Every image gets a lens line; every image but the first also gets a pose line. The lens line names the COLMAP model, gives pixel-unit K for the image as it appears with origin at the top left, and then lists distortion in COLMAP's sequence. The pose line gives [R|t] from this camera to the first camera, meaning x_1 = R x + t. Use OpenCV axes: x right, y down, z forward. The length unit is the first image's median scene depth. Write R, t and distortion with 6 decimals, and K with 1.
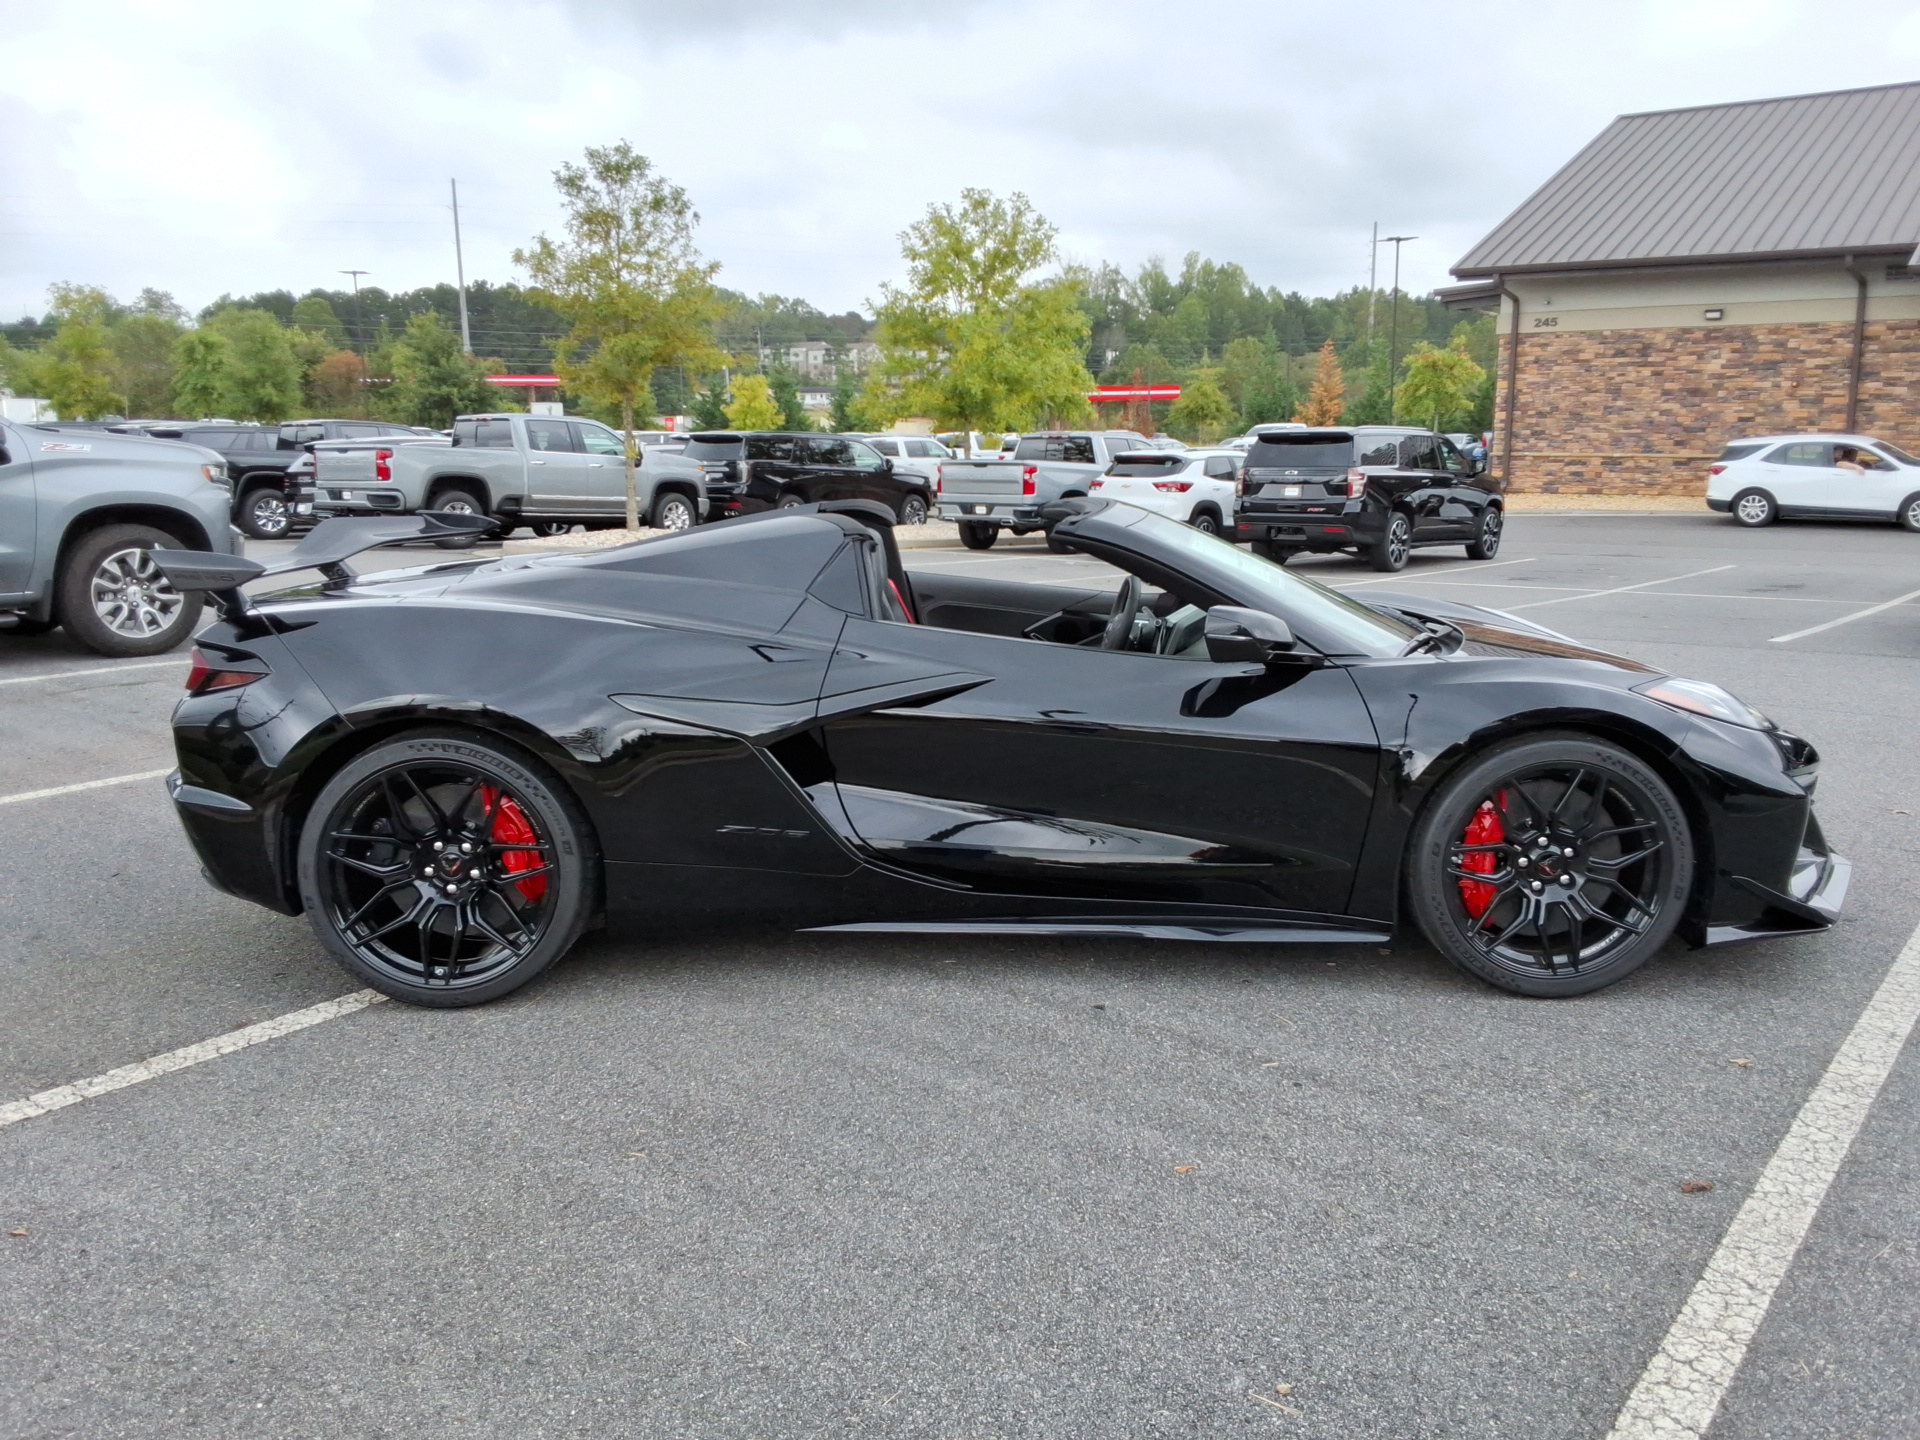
lens RADIAL K [[1539.5, 0, 1002.6], [0, 1539.5, 713.0], [0, 0, 1]] dist [0.096681, -0.155855]
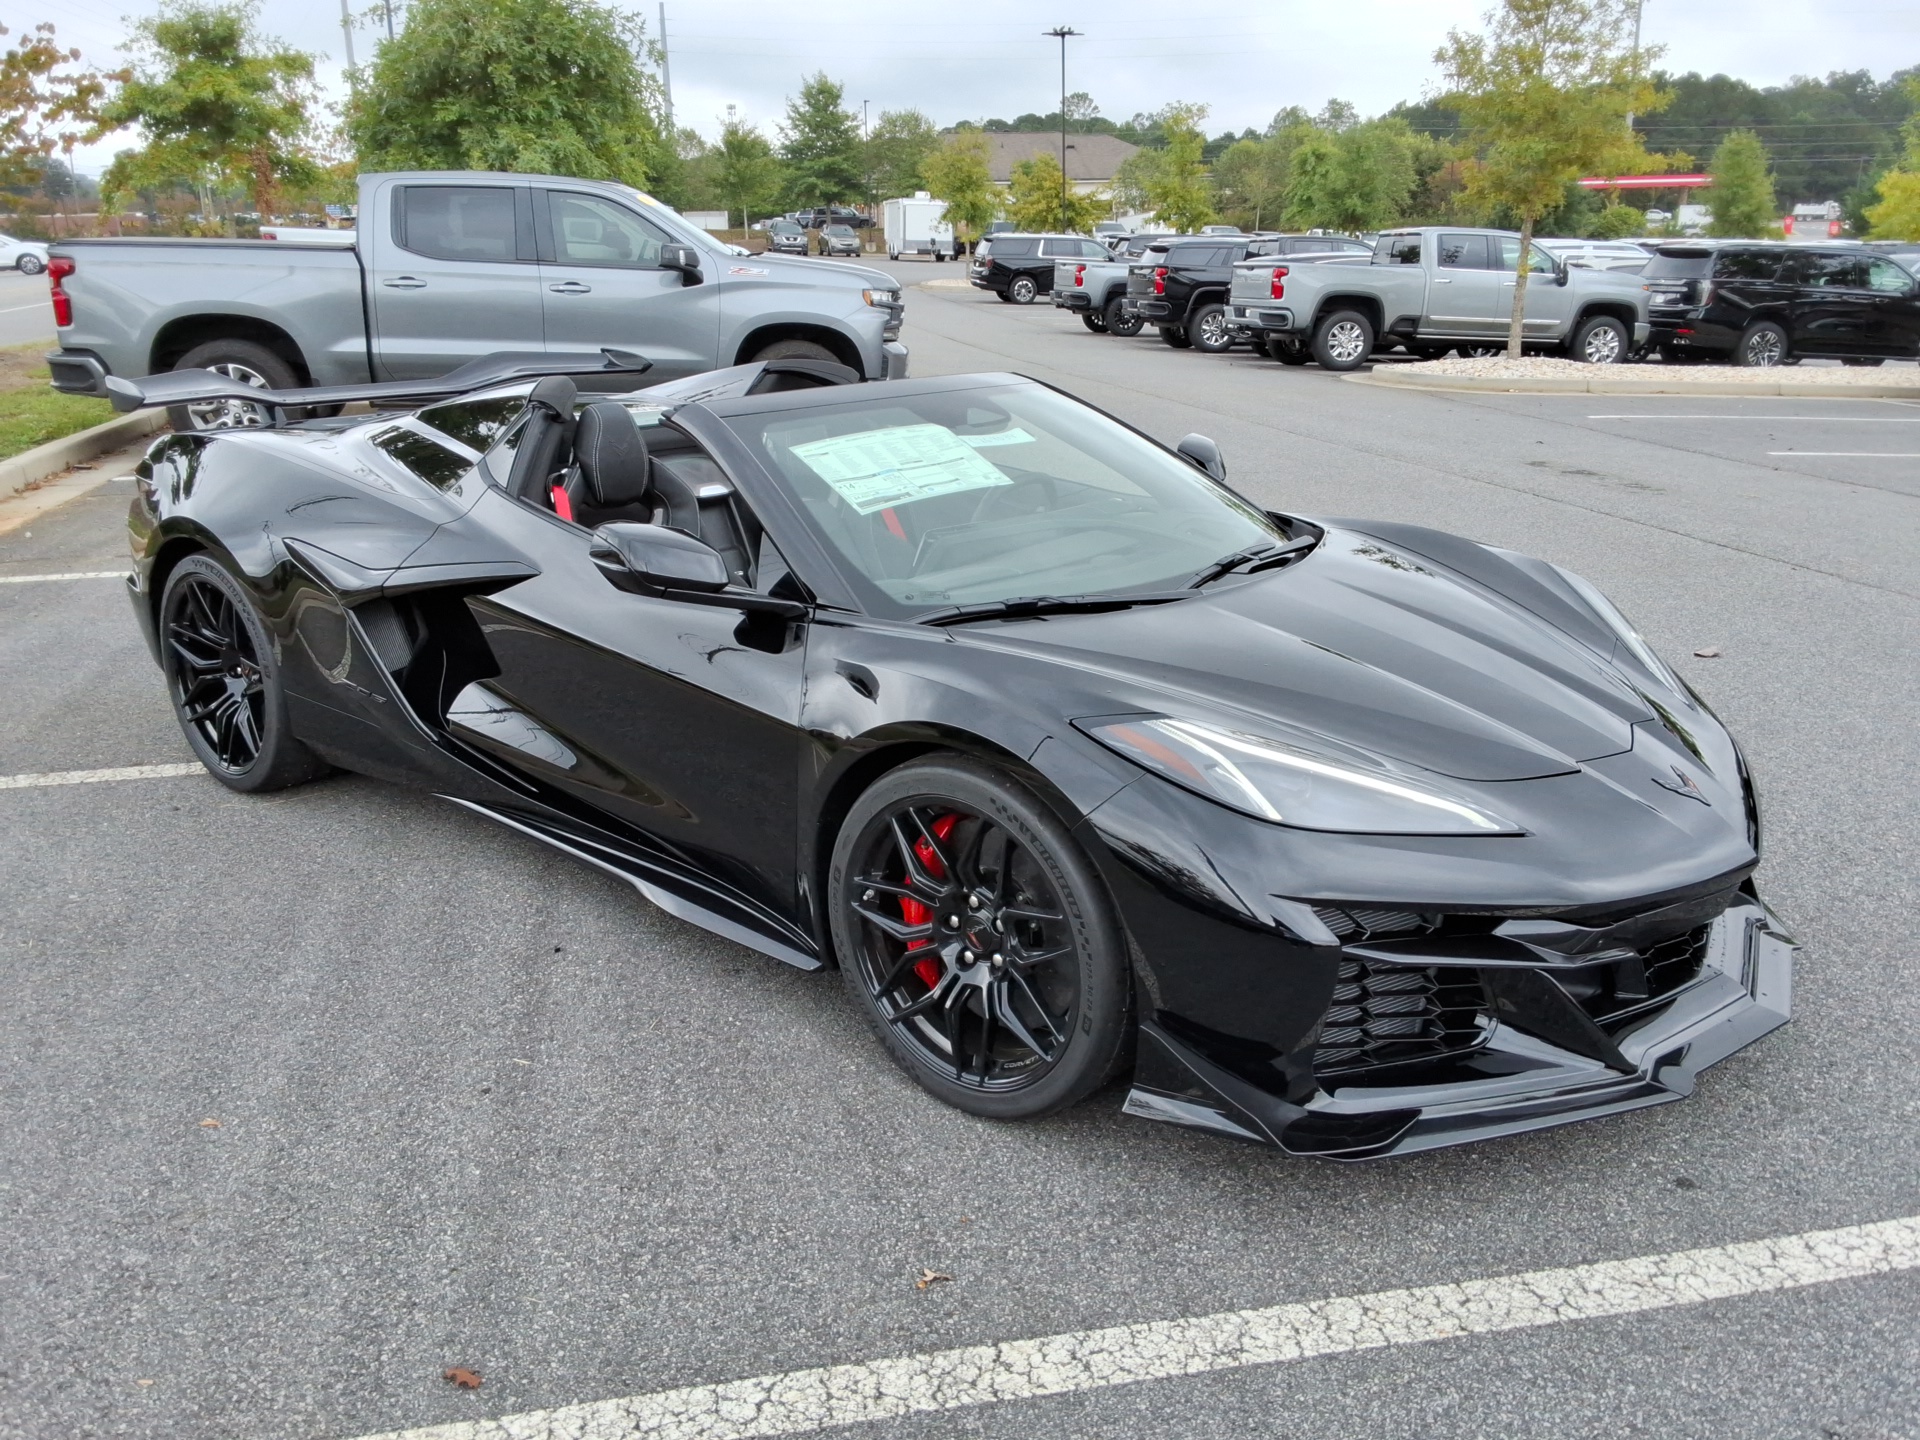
lens RADIAL K [[1539.5, 0, 960.3], [0, 1539.5, 725.4], [0, 0, 1]] dist [0.096681, -0.155855]
pose [[0.757547, 0.196902, -0.622376, 0.110382], [-0.118456, 0.979059, 0.165564, -0.016505], [0.641943, -0.051699, 0.765007, 0.064200]]
